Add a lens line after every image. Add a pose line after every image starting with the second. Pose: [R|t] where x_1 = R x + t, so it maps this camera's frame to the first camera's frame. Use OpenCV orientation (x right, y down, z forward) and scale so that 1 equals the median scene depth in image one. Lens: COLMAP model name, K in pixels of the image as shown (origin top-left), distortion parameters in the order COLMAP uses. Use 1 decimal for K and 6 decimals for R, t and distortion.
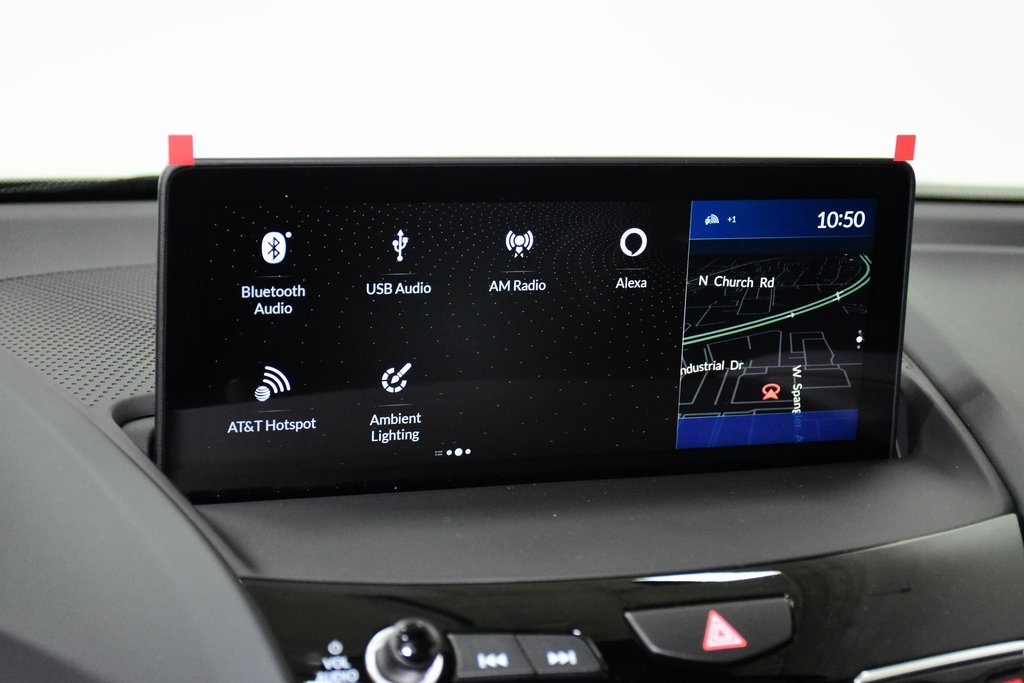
lens RADIAL K [[1688.7, 0, 512.0], [0, 1688.7, 341.5], [0, 0, 1]] dist [0.194726, -0.001119]
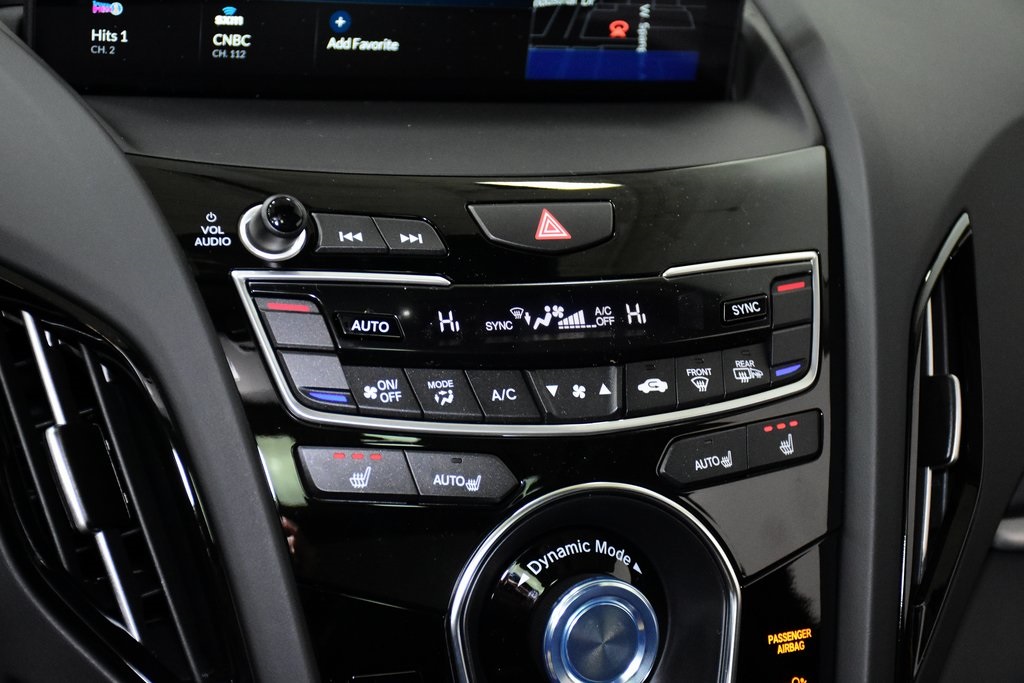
lens RADIAL K [[2027.9, 0, 512.0], [0, 2027.9, 341.5], [0, 0, 1]] dist [0.280317, 0.607326]
pose [[0.994904, 0.048540, 0.088374, -0.016568], [-0.061903, 0.985914, 0.155374, 0.029972], [-0.079588, -0.160053, 0.983895, -0.289827]]
